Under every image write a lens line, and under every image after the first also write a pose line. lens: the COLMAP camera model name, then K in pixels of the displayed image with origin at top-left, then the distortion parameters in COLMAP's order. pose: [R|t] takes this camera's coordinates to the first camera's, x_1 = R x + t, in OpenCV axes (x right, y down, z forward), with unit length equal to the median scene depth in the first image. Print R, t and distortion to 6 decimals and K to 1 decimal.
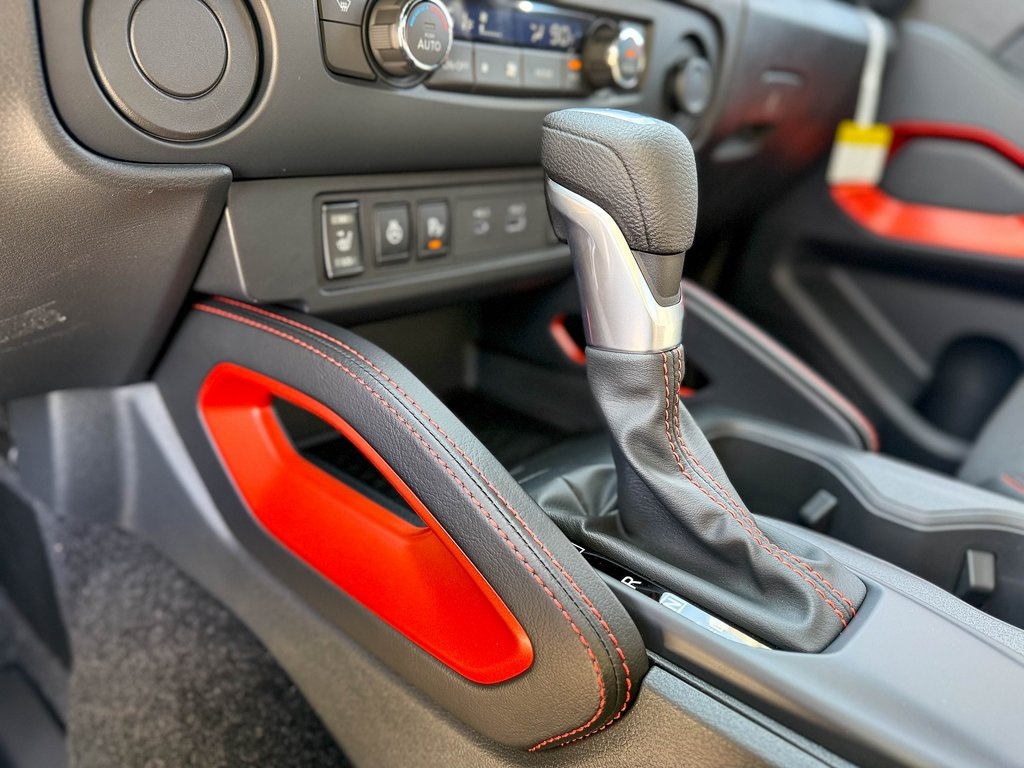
lens RADIAL K [[739.6, 0, 501.0], [0, 739.6, 385.0], [0, 0, 1]] dist [0.029868, -0.039702]
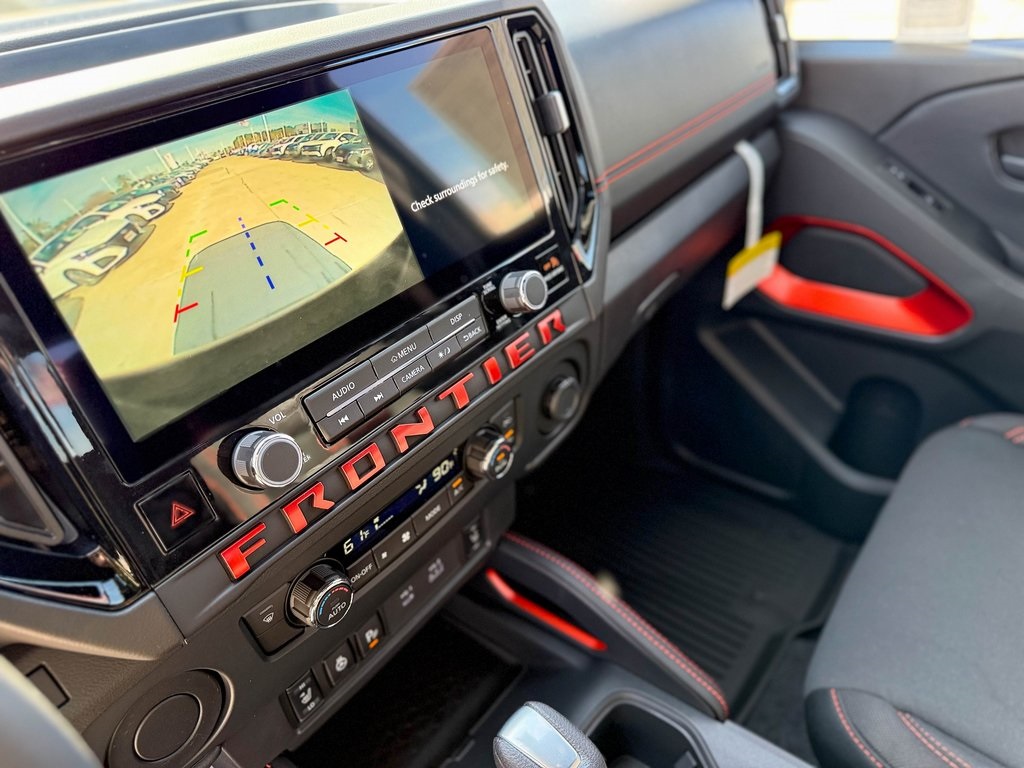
lens RADIAL K [[739.6, 0, 503.5], [0, 739.6, 384.1], [0, 0, 1]] dist [0.029868, -0.039702]
pose [[0.987335, -0.156619, -0.025302, 0.260777], [0.158424, 0.964811, 0.209859, -0.932222], [-0.008457, -0.211209, 0.977404, -0.215856]]
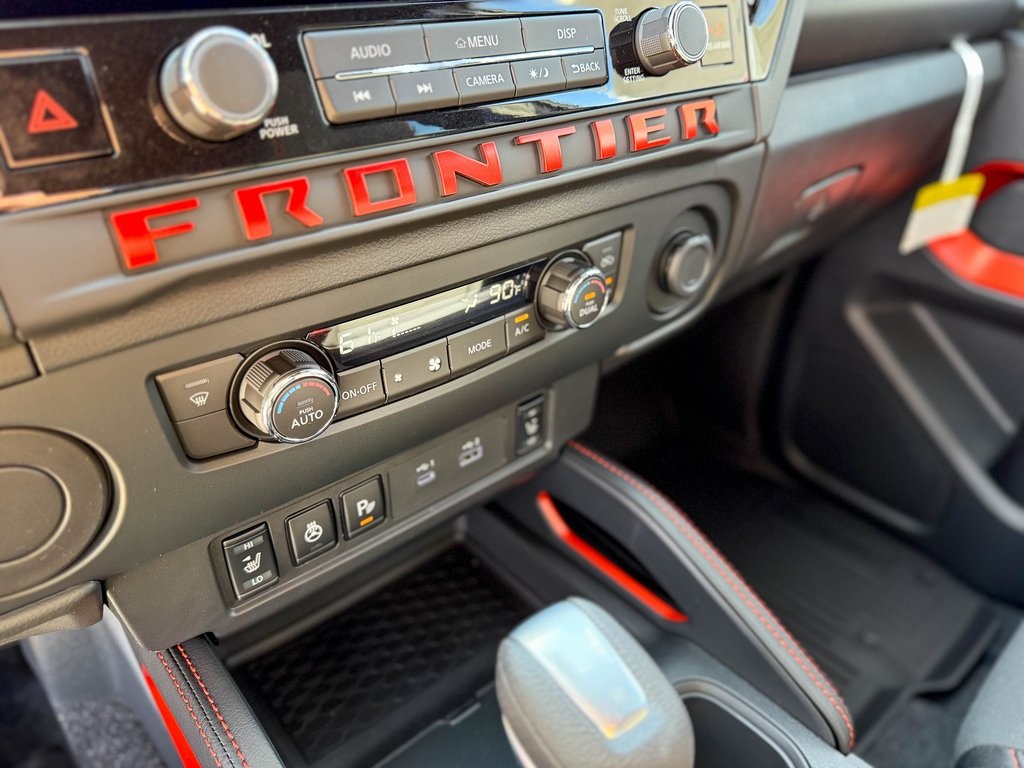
lens RADIAL K [[739.6, 0, 509.3], [0, 739.6, 378.9], [0, 0, 1]] dist [0.029868, -0.039702]
pose [[0.991133, 0.023314, -0.130814, 0.223001], [-0.002372, 0.987434, 0.158013, -0.549259], [0.132854, -0.156302, 0.978734, 0.137415]]
